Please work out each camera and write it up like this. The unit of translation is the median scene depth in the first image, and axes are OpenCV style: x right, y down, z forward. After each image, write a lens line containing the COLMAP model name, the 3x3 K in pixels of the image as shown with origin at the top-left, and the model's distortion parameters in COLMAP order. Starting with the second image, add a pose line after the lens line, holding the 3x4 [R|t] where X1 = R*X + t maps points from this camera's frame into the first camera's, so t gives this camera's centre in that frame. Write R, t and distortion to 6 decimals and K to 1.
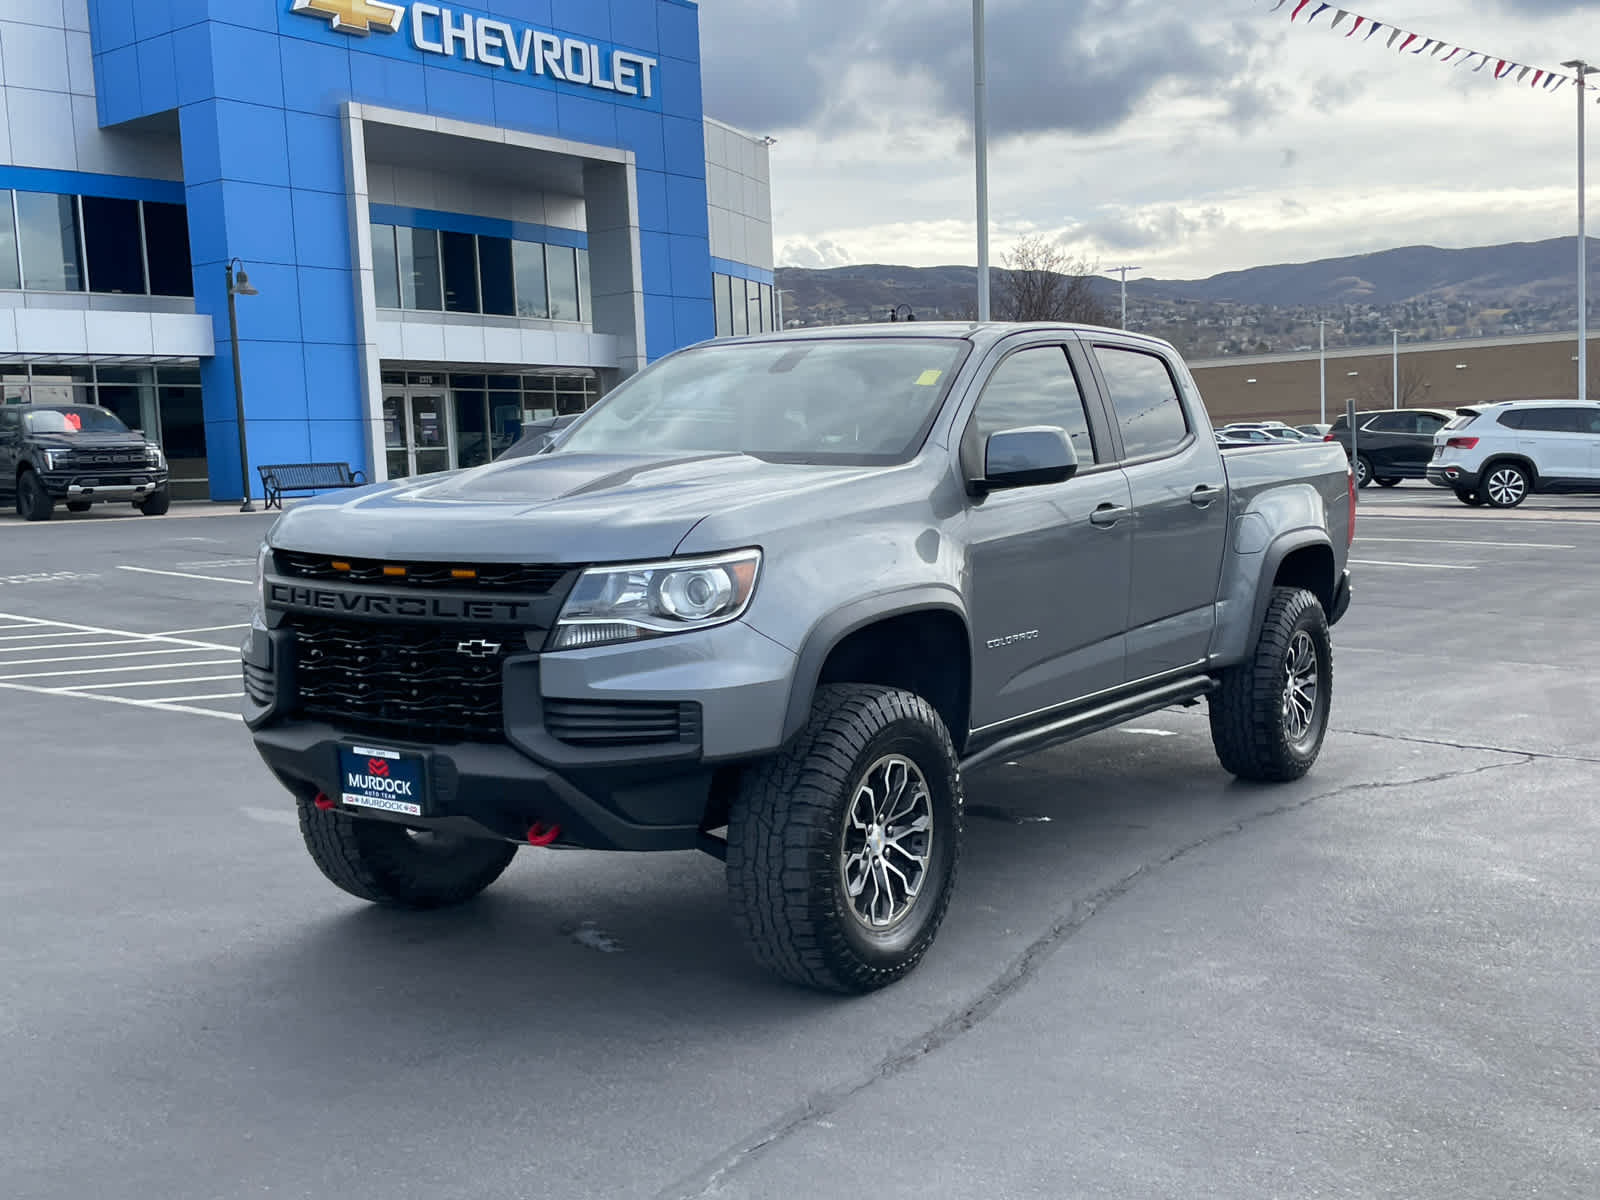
lens RADIAL K [[1769.9, 0, 813.2], [0, 1769.9, 635.8], [0, 0, 1]] dist [0.138799, -0.226329]
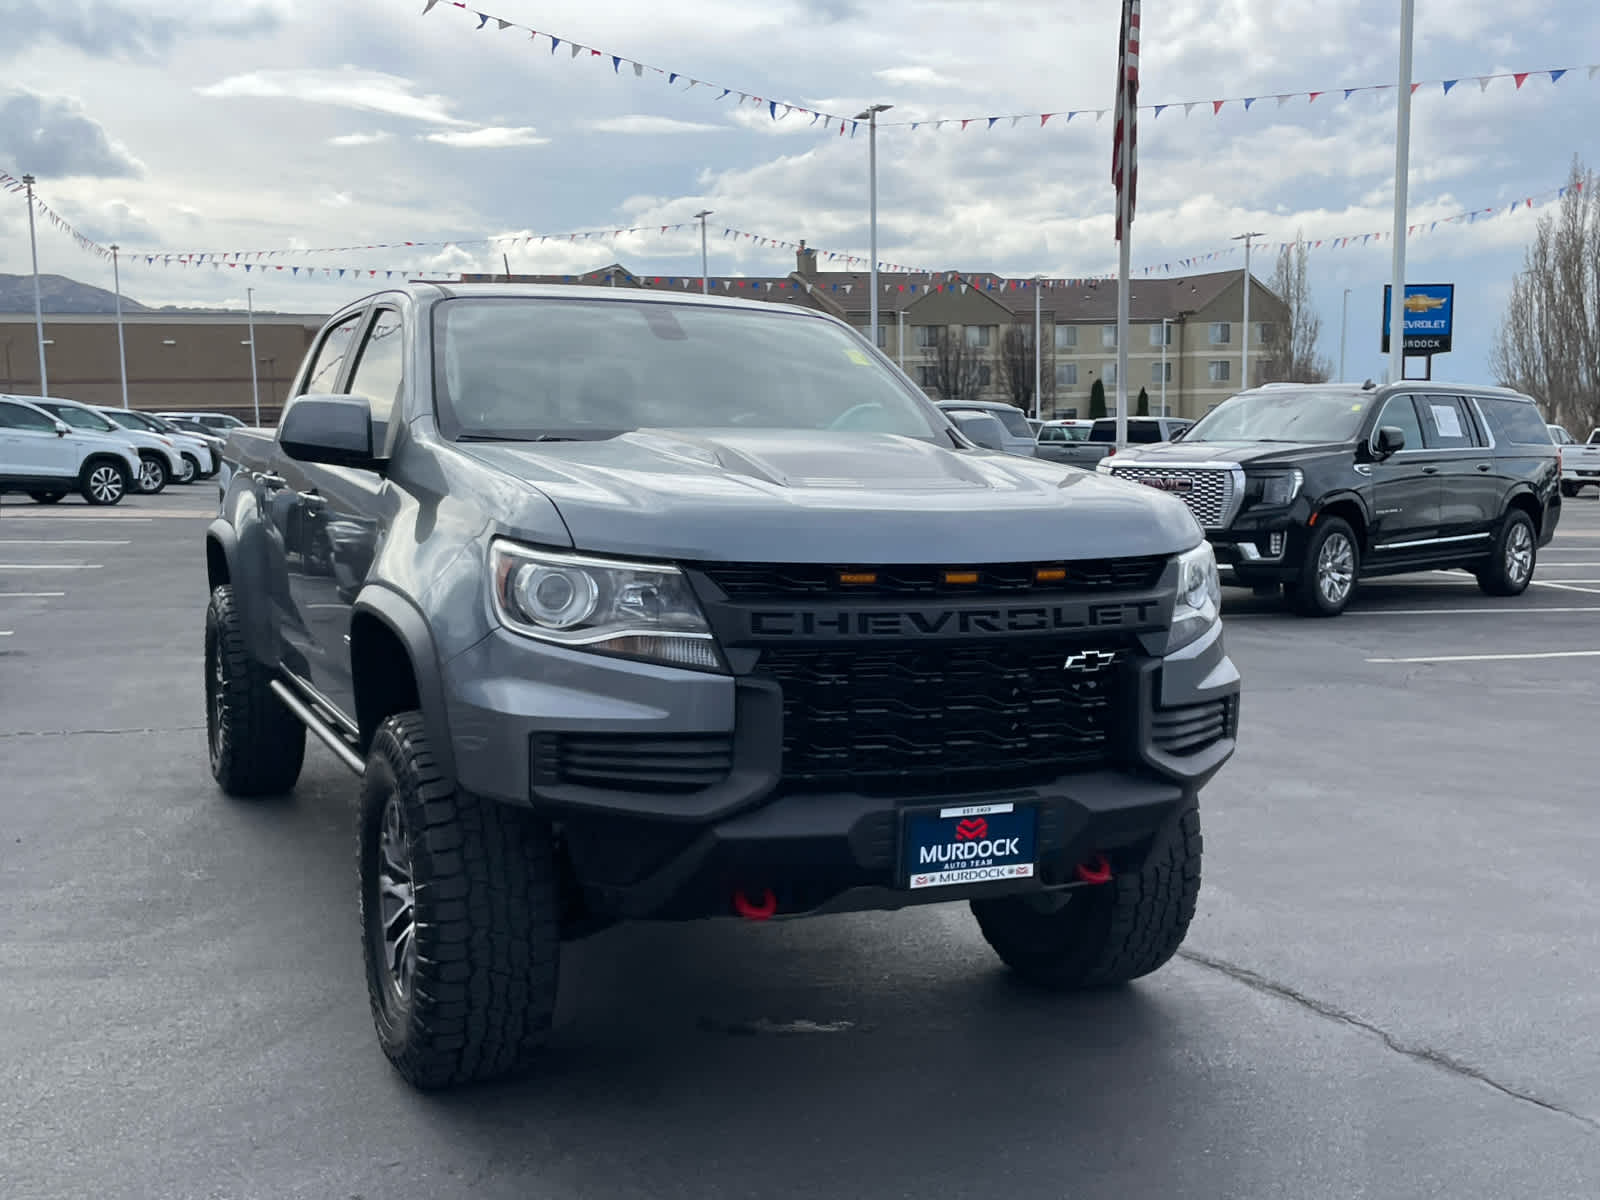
lens RADIAL K [[1769.9, 0, 813.2], [0, 1769.9, 635.8], [0, 0, 1]] dist [0.138799, -0.226329]
pose [[0.506561, -0.083281, 0.858172, -0.133662], [0.082568, 0.995435, 0.047863, -0.007662], [-0.858241, 0.046612, 0.511125, 0.093362]]
